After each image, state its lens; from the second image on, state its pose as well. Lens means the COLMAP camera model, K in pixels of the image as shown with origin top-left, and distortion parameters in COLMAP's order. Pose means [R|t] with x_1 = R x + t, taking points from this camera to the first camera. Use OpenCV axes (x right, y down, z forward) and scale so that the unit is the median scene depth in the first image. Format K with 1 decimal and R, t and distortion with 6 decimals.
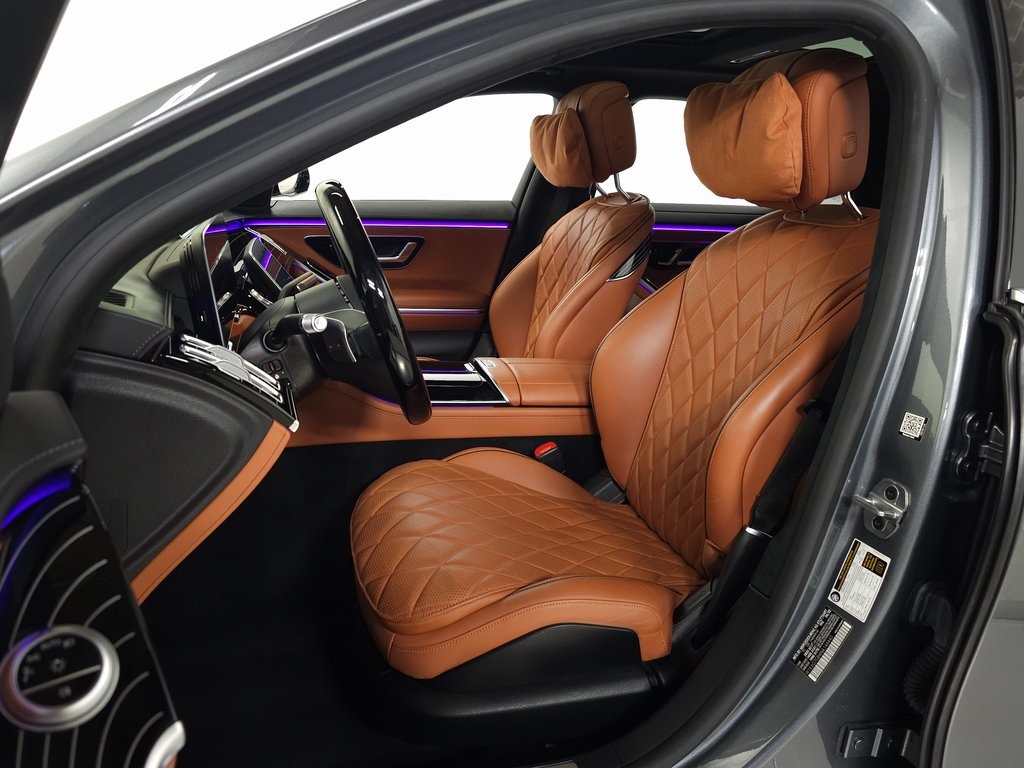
lens RADIAL K [[697.9, 0, 516.7], [0, 697.9, 382.2], [0, 0, 1]] dist [0.035723, -0.044819]
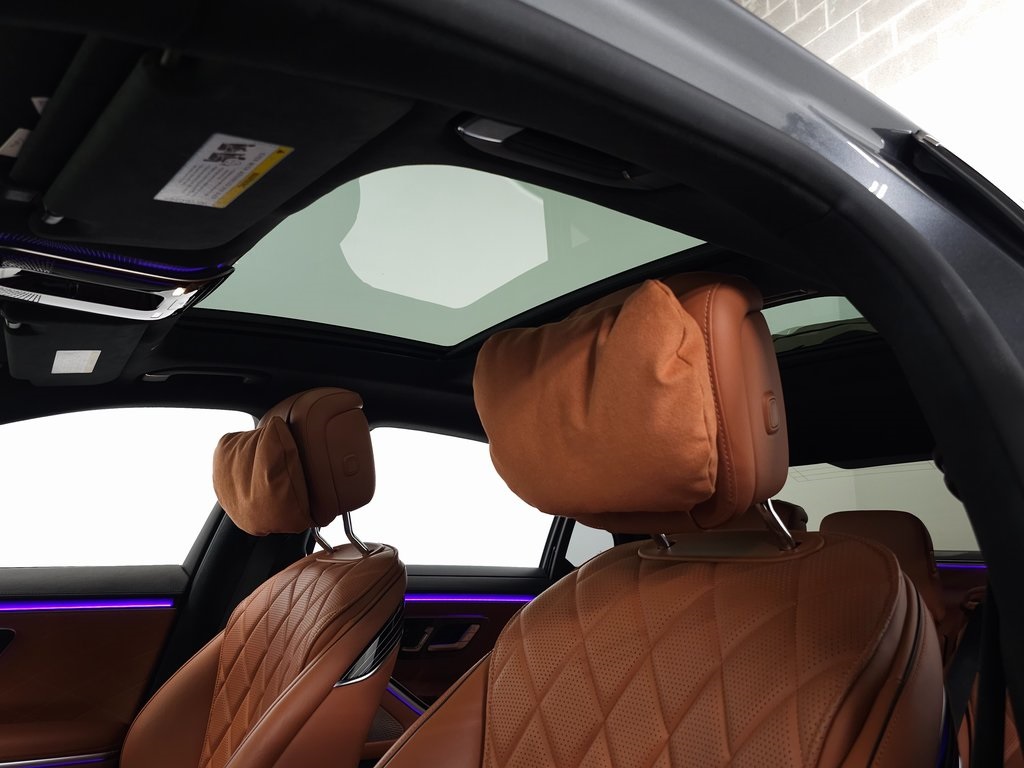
lens RADIAL K [[747.7, 0, 495.2], [0, 747.7, 385.1], [0, 0, 1]] dist [0.031479, -0.004988]
pose [[0.941542, 0.057561, 0.331942, 0.030821], [0.111946, 0.875856, -0.469409, -0.051841], [-0.317753, 0.479128, 0.818211, 0.306334]]
